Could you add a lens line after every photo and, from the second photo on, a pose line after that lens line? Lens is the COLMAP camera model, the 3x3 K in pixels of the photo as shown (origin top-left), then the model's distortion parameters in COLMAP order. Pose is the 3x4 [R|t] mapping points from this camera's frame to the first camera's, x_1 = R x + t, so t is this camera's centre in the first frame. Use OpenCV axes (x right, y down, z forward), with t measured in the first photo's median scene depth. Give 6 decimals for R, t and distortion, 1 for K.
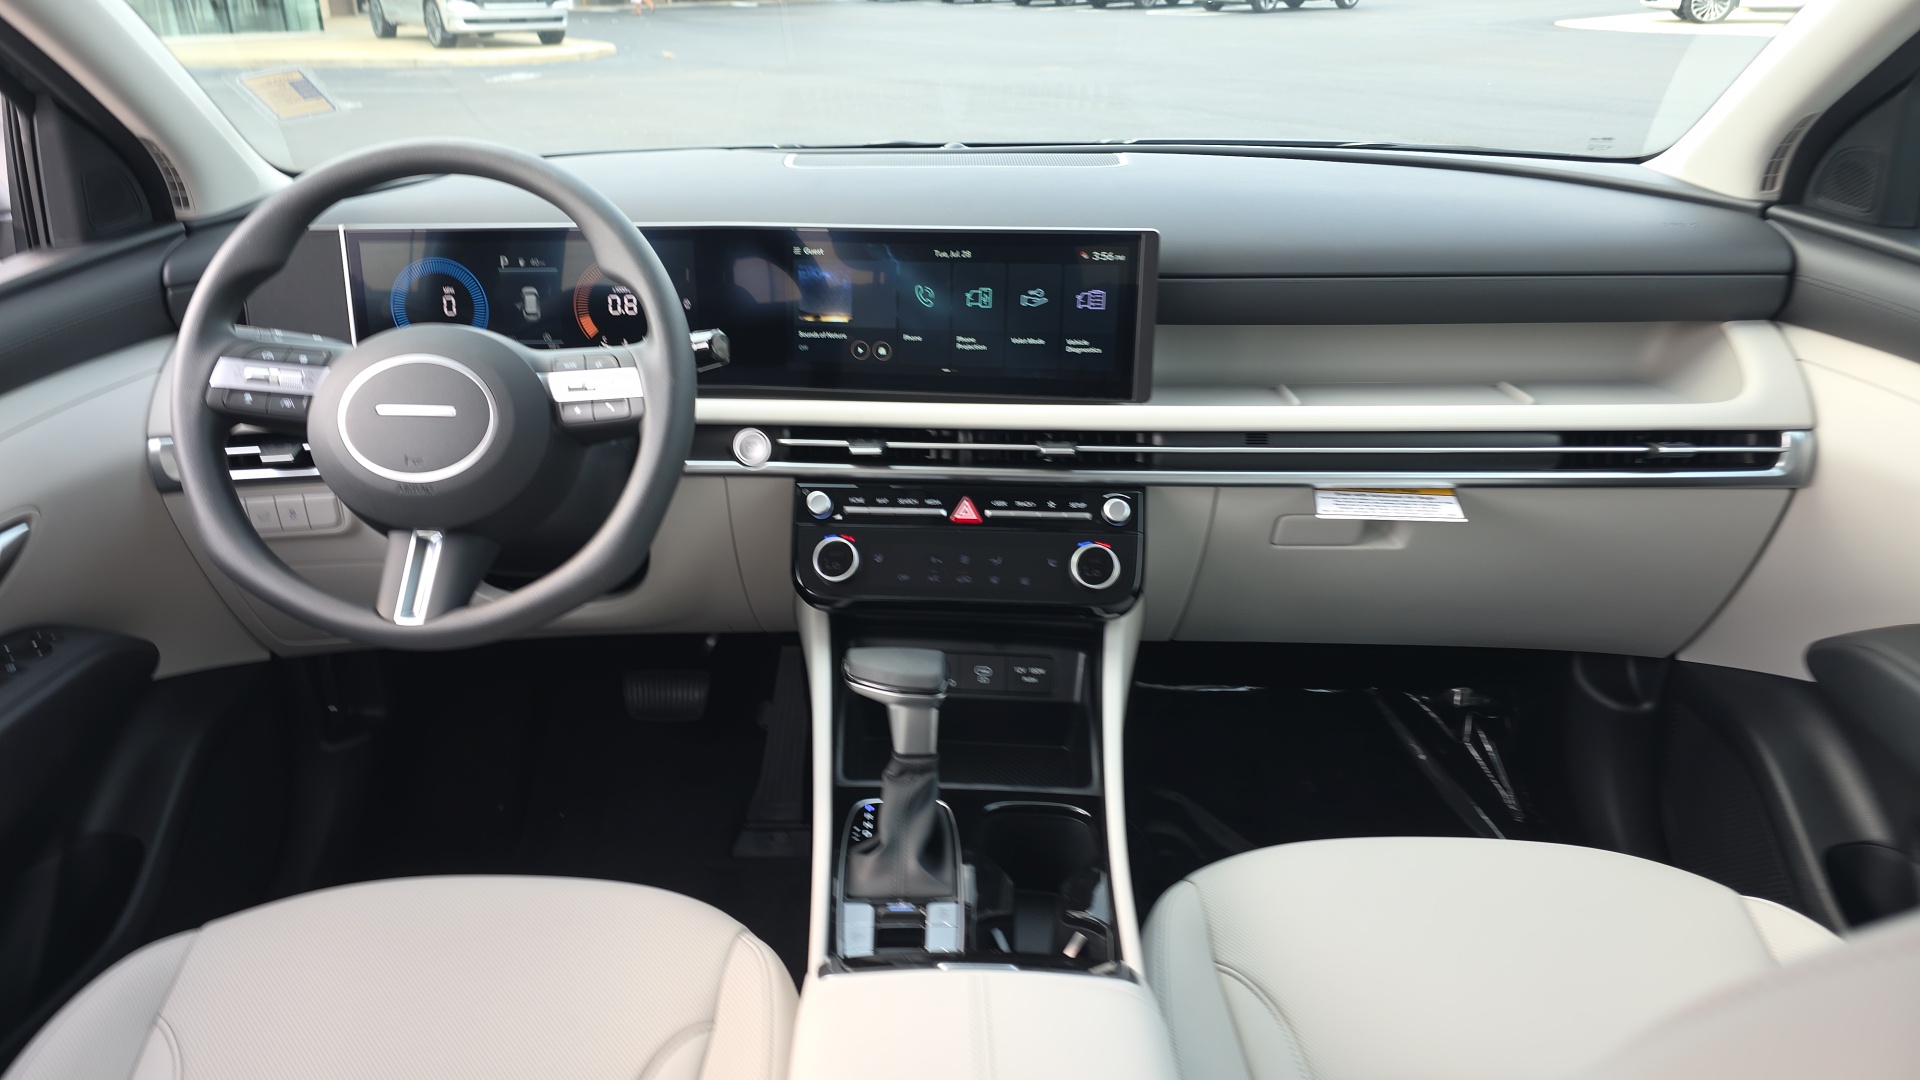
lens RADIAL K [[1299.7, 0, 909.4], [0, 1299.7, 504.8], [0, 0, 1]] dist [0.060817, -0.069373]
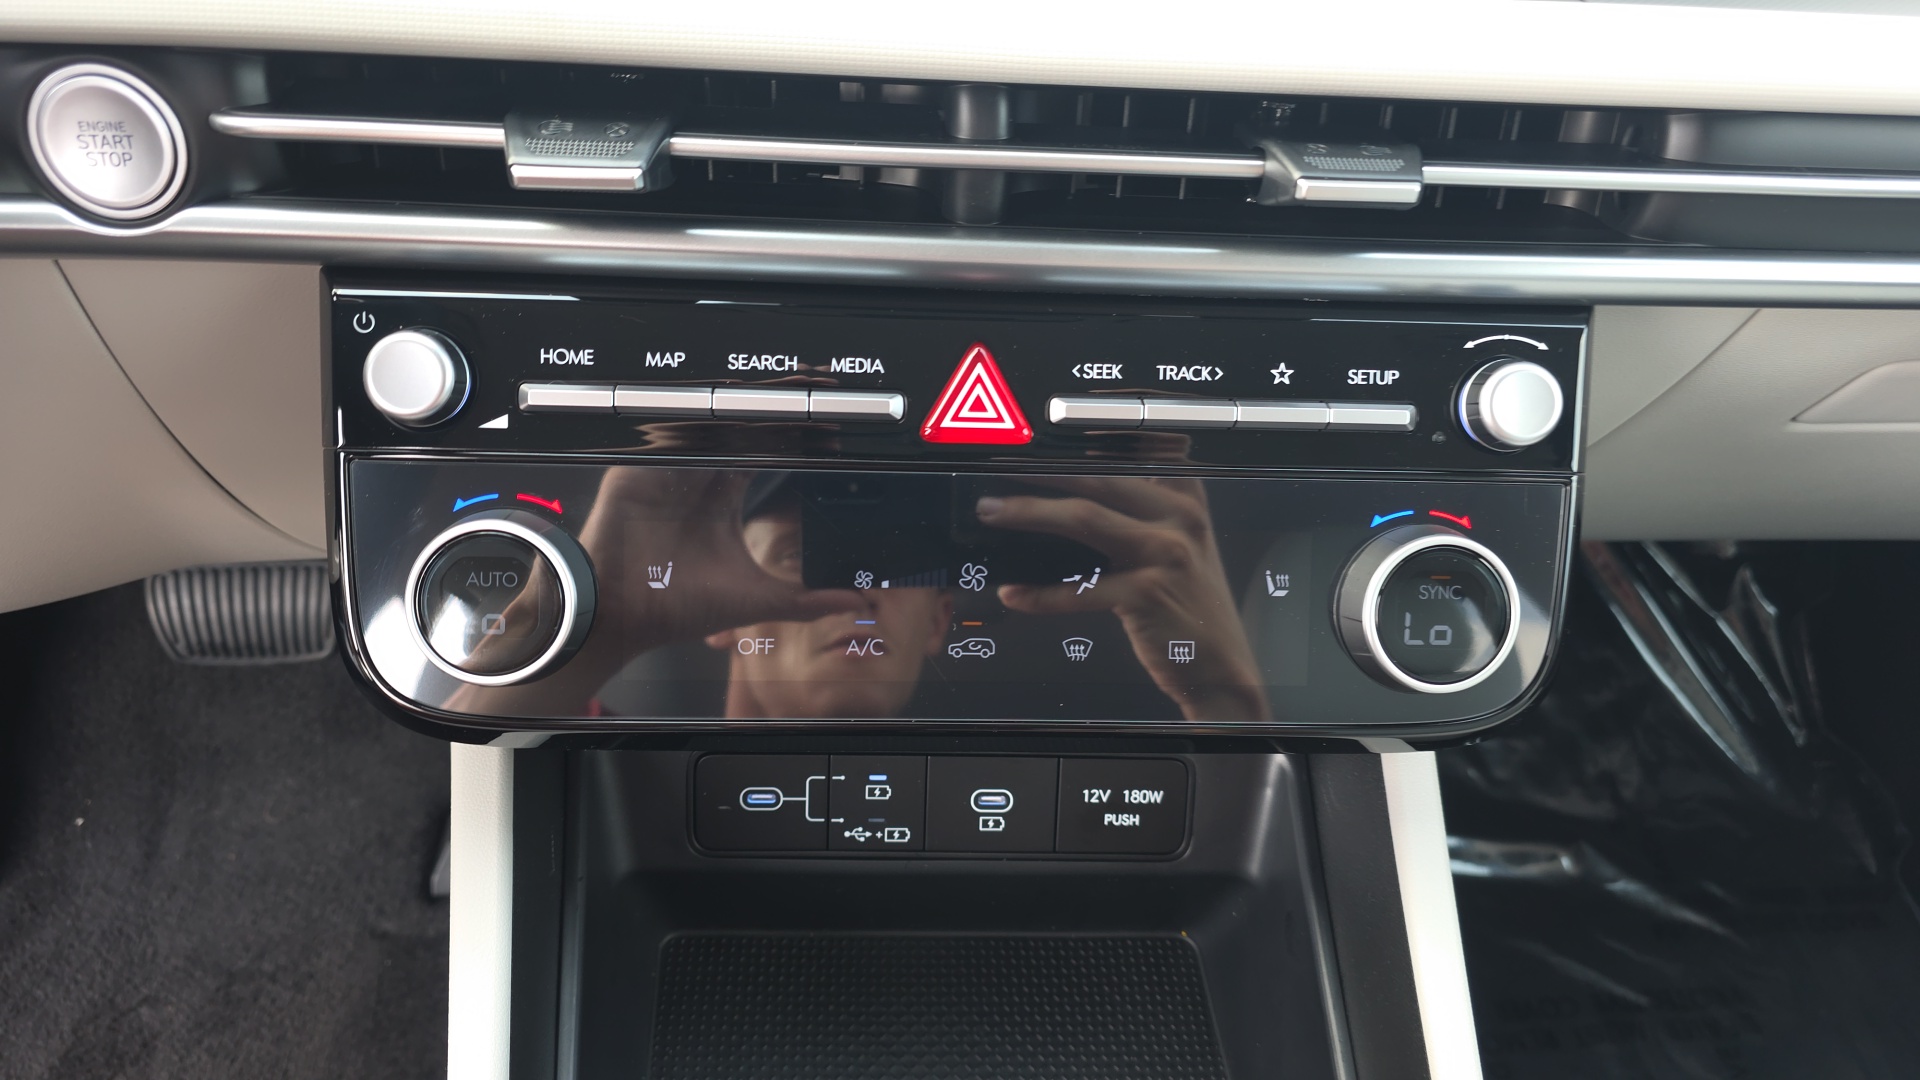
lens RADIAL K [[1299.7, 0, 959.8], [0, 1299.7, 520.3], [0, 0, 1]] dist [0.060817, -0.069373]
pose [[0.988627, -0.034446, 0.146387, -0.001480], [-0.014713, 0.946590, 0.322105, -0.059767], [-0.149664, -0.320596, 0.935318, 0.732045]]
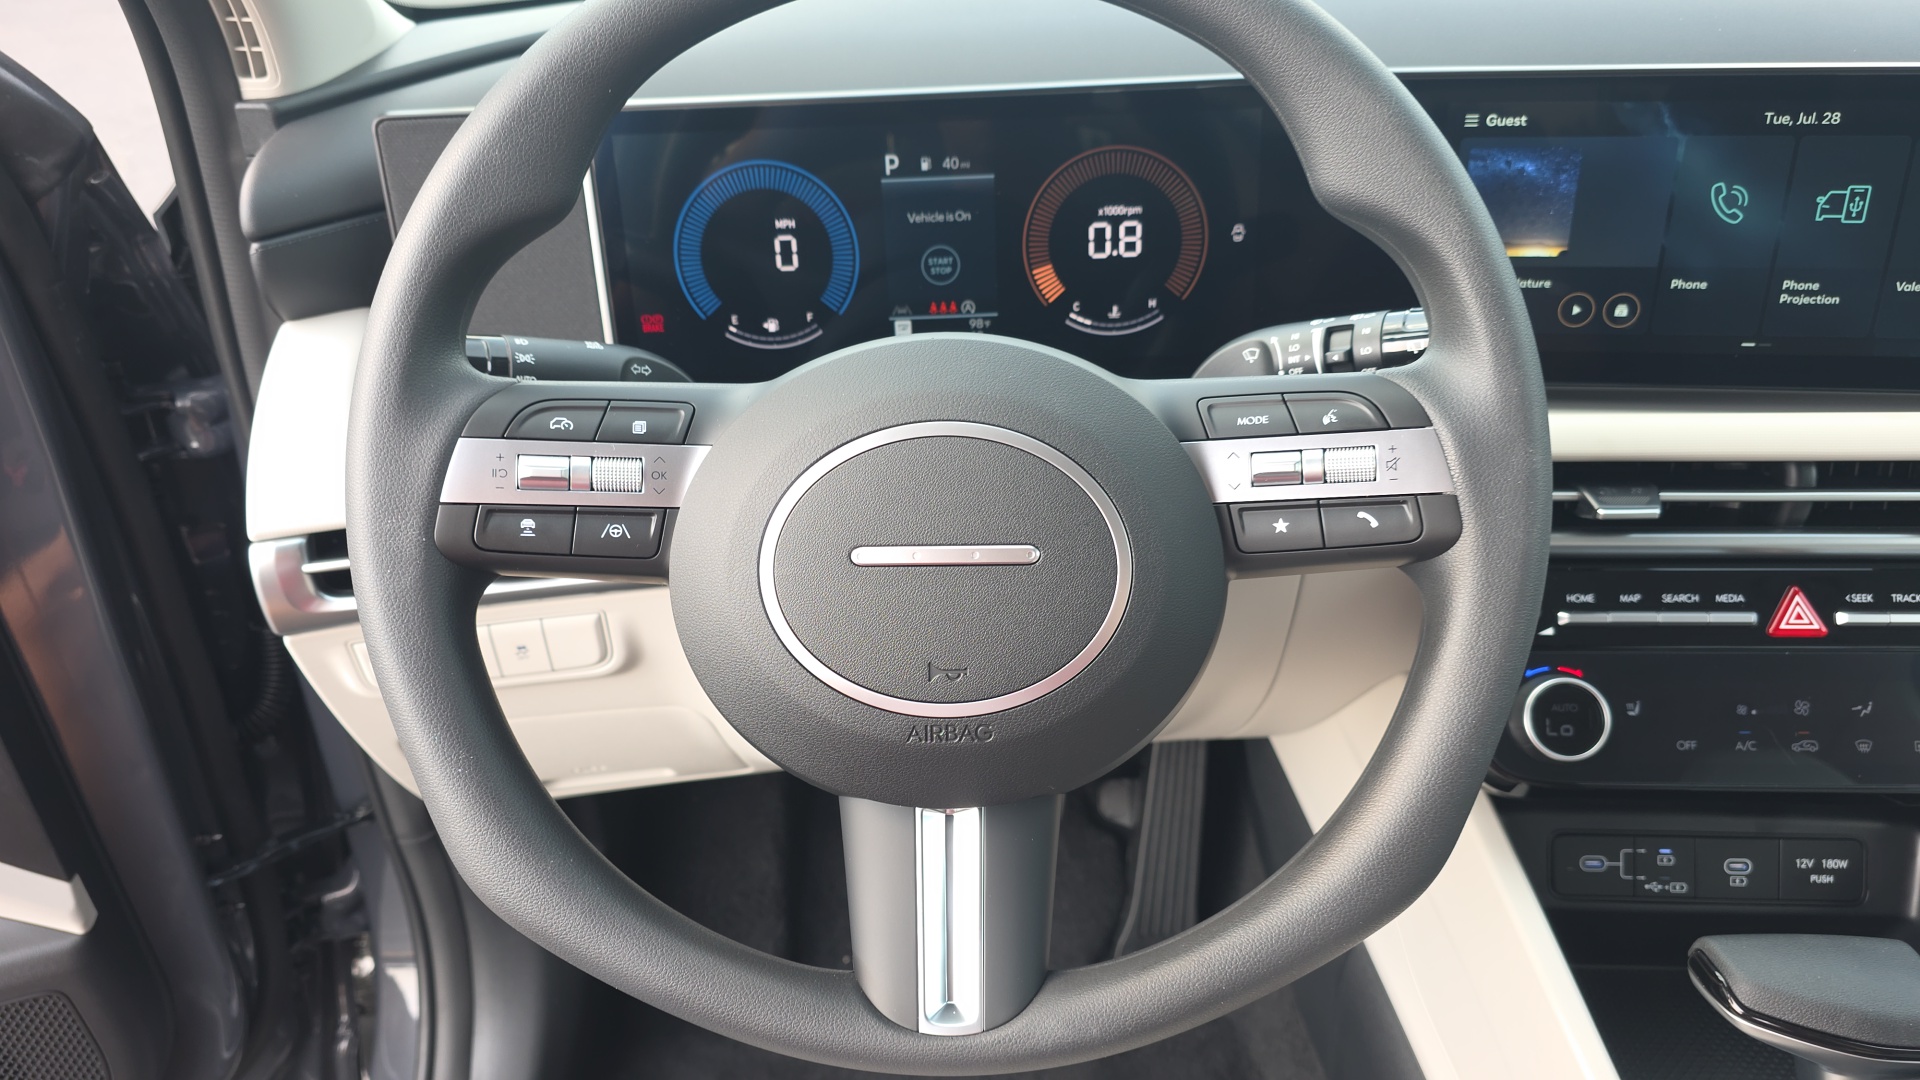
lens RADIAL K [[1299.7, 0, 939.9], [0, 1299.7, 541.8], [0, 0, 1]] dist [0.060817, -0.069373]
pose [[0.998979, -0.037679, 0.024910, -0.318597], [0.034037, 0.990499, 0.133241, -0.108347], [-0.029694, -0.132257, 0.990771, 0.477967]]
